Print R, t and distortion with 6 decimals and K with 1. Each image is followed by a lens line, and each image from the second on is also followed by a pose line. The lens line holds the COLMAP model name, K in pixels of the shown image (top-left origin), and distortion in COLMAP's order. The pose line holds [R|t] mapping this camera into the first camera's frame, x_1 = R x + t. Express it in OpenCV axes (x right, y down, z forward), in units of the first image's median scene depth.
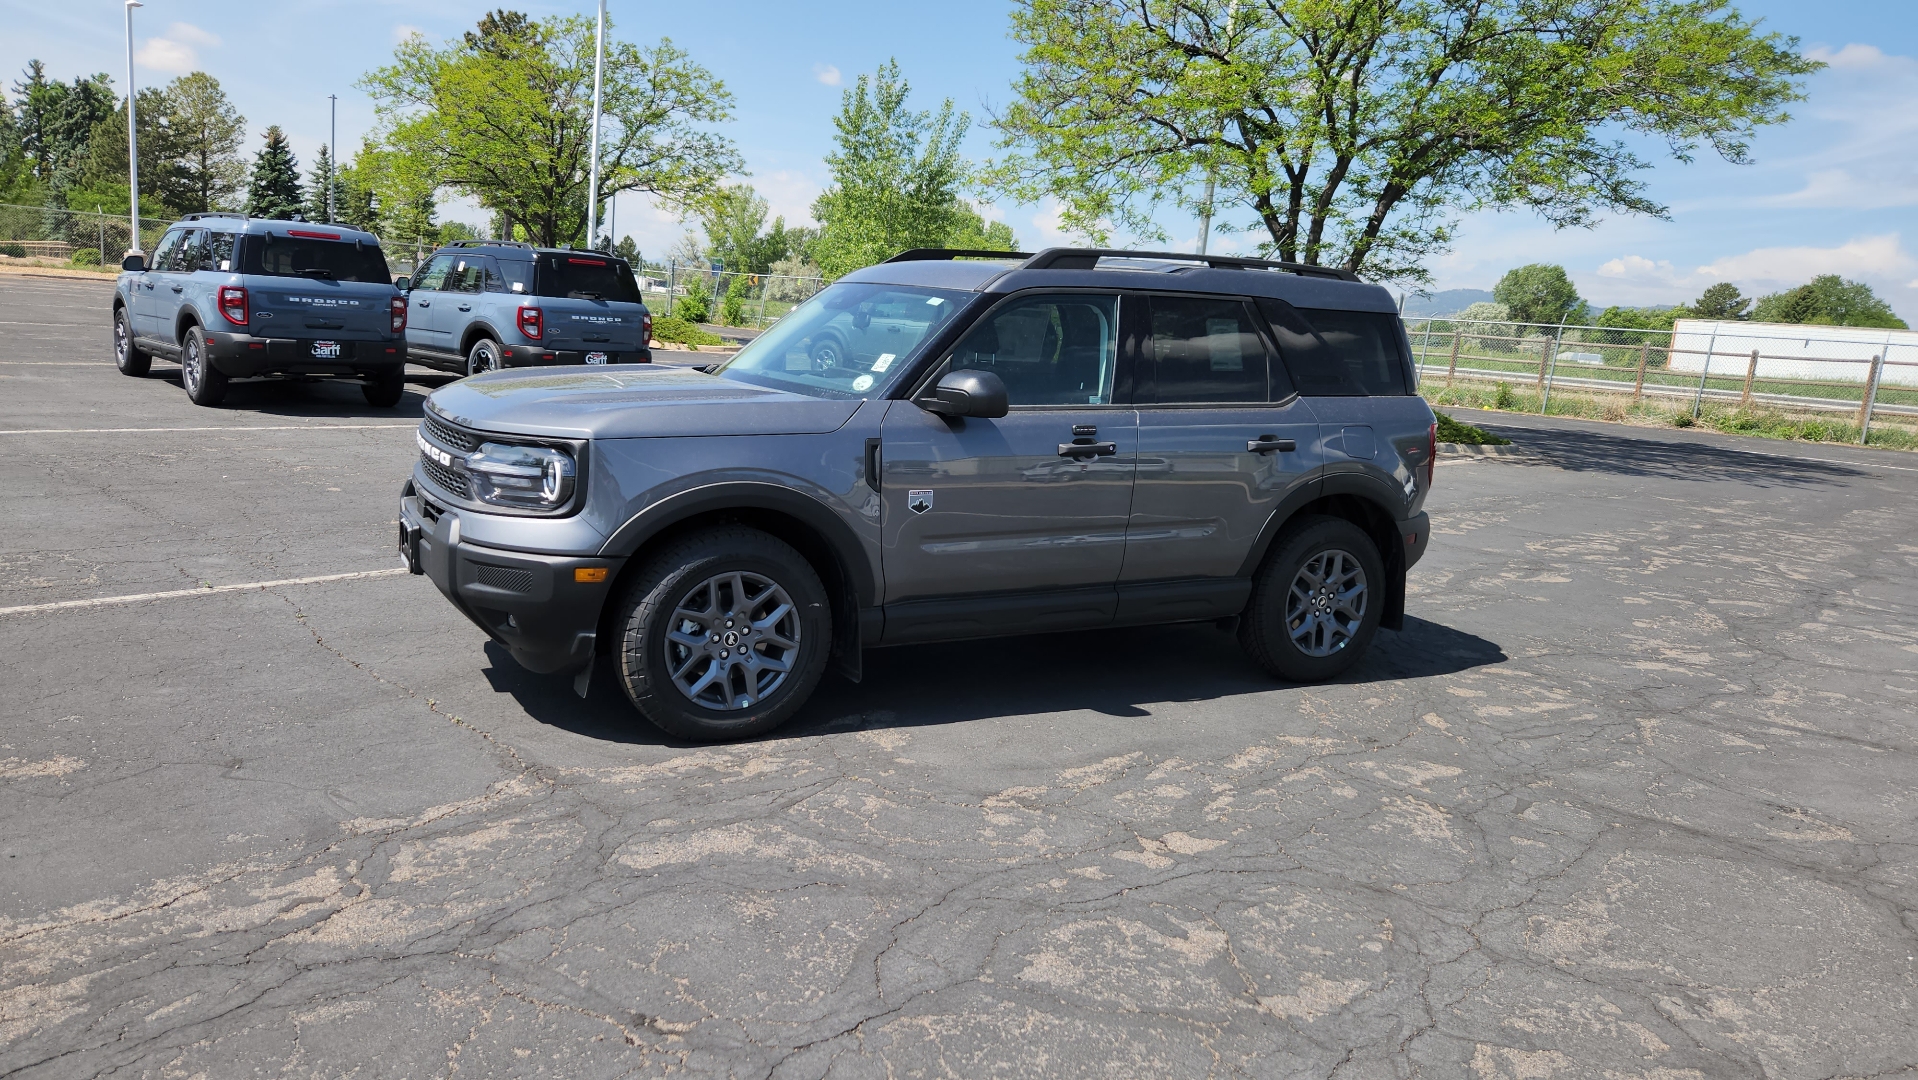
lens RADIAL K [[1286.4, 0, 928.9], [0, 1286.4, 541.7], [0, 0, 1]] dist [0.057501, -0.037342]
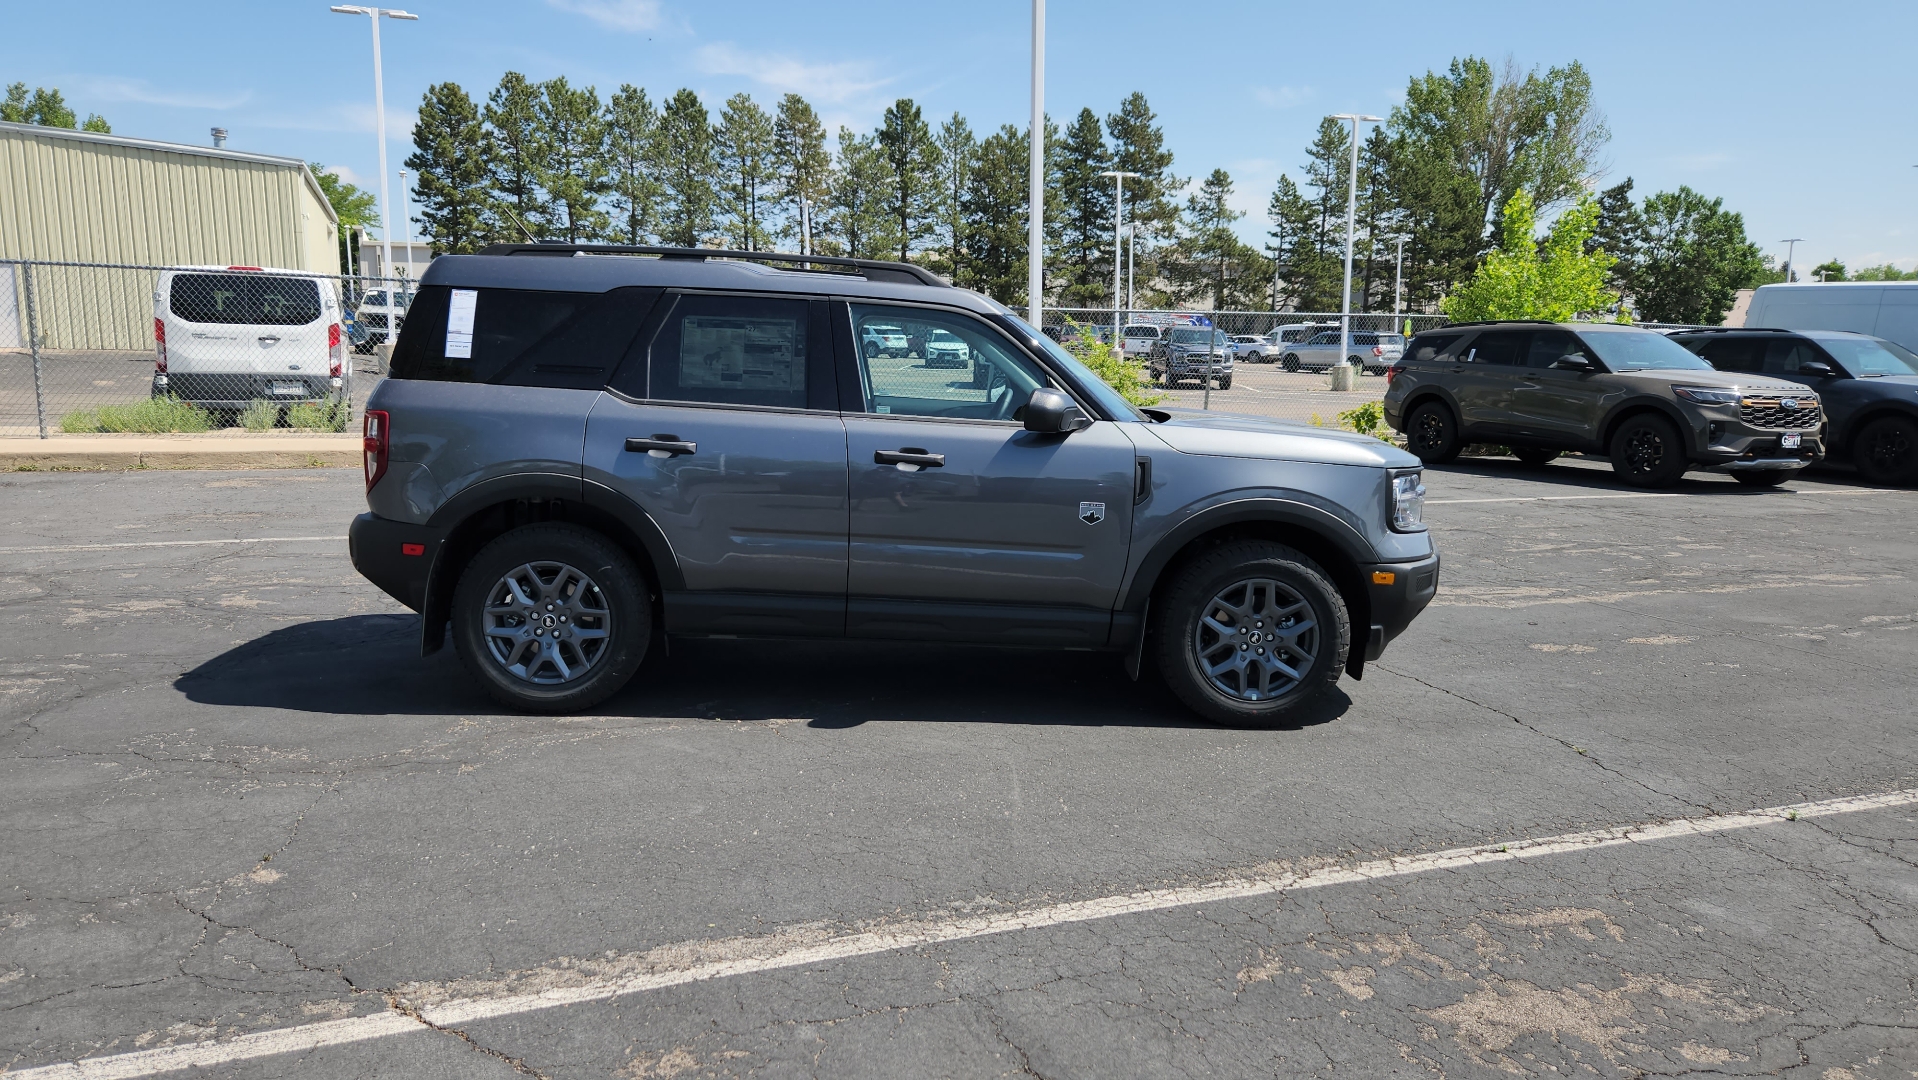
lens RADIAL K [[1285.3, 0, 919.1], [0, 1285.3, 517.0], [0, 0, 1]] dist [0.069328, -0.055996]
pose [[-0.886203, -0.157986, 0.435527, -0.361717], [-0.009080, 0.945804, 0.324611, -0.303467], [-0.463208, 0.283717, -0.839609, 1.543075]]
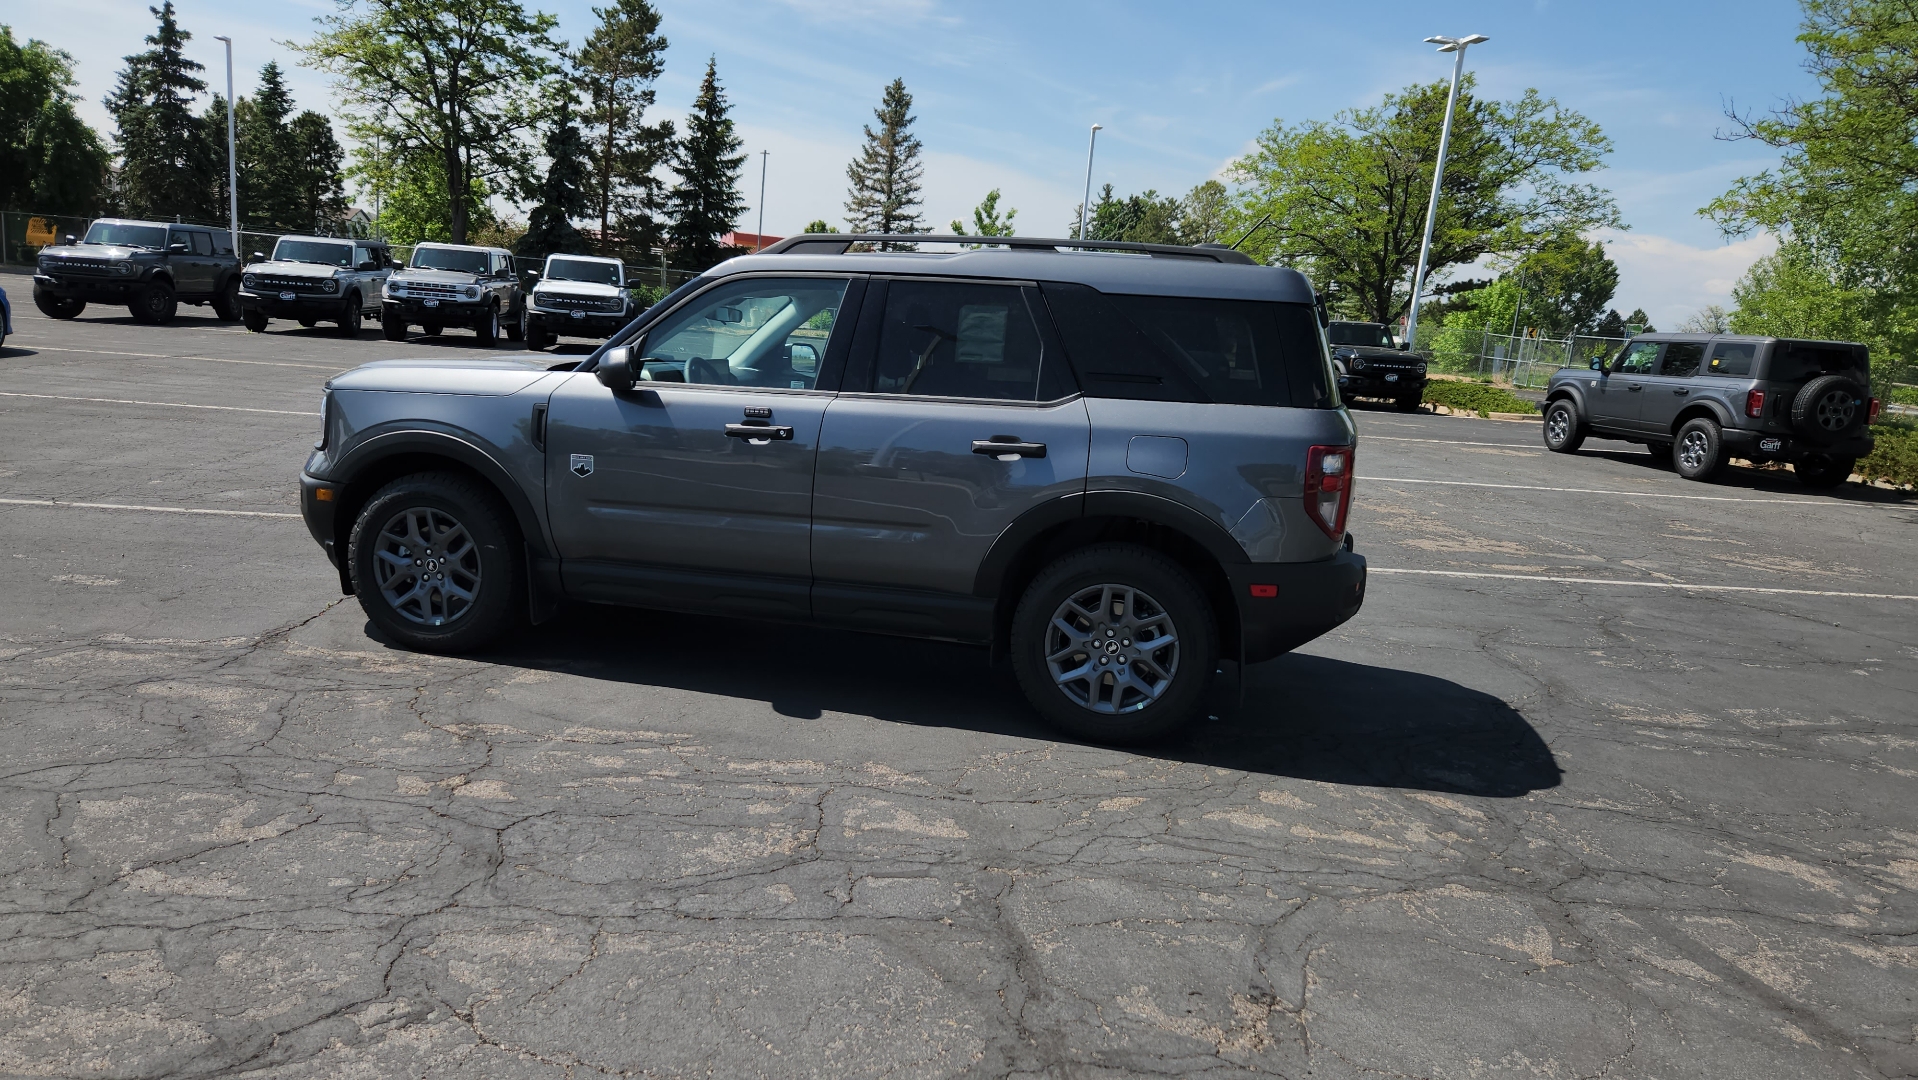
lens RADIAL K [[1285.3, 0, 938.4], [0, 1285.3, 533.6], [0, 0, 1]] dist [0.069328, -0.055996]
pose [[0.750467, 0.090299, -0.654710, 0.621127], [-0.133433, 0.990924, -0.016277, 0.002170], [0.647298, 0.099575, 0.755705, 0.247882]]
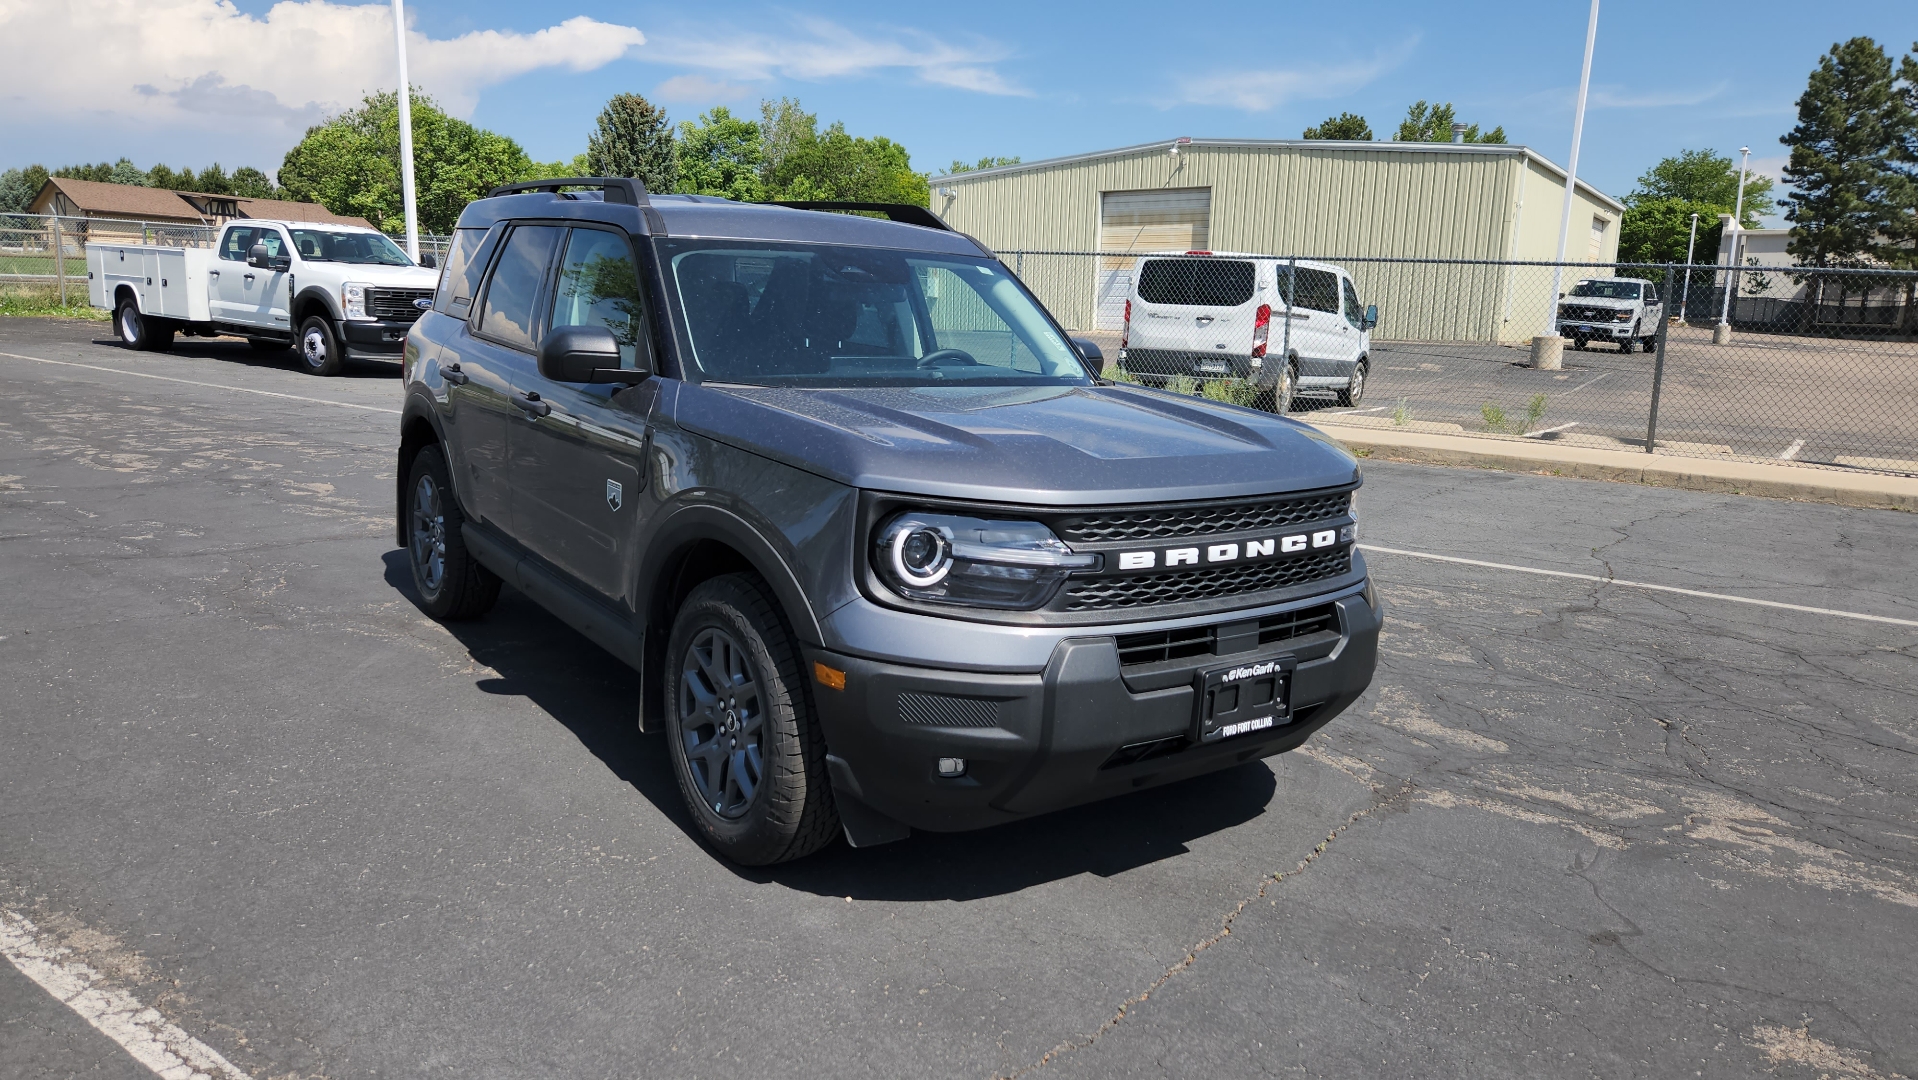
lens RADIAL K [[1286.2, 0, 929.7], [0, 1286.2, 537.6], [0, 0, 1]] dist [0.063362, -0.048190]
pose [[-0.116347, -0.262938, 0.957772, -0.671510], [0.127635, 0.952367, 0.276959, -0.189902], [-0.984973, 0.154469, -0.077245, 0.811610]]
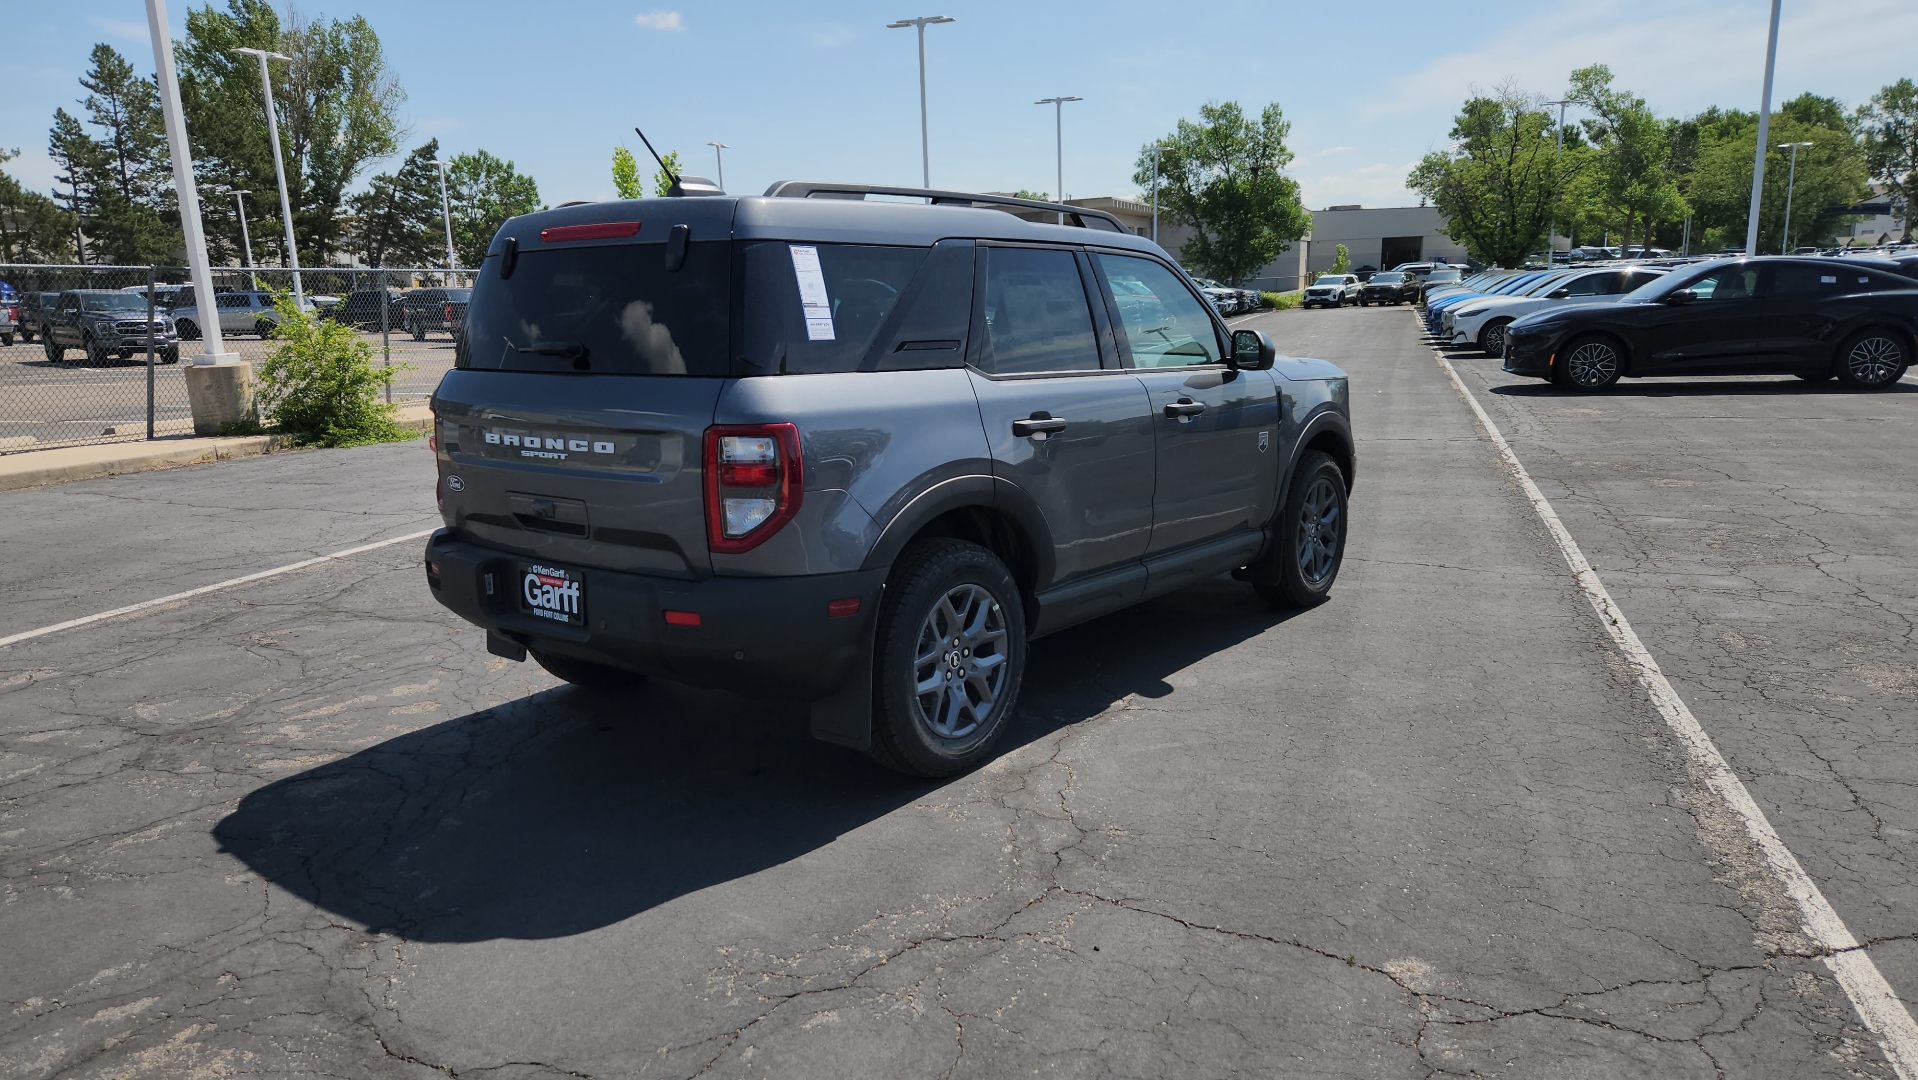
lens RADIAL K [[1285.3, 0, 924.0], [0, 1285.3, 552.0], [0, 0, 1]] dist [0.069328, -0.055996]
pose [[-0.922508, 0.021983, -0.385351, 0.363716], [-0.112832, 0.939407, 0.323704, -0.243597], [0.369117, 0.342099, -0.864130, 1.528254]]
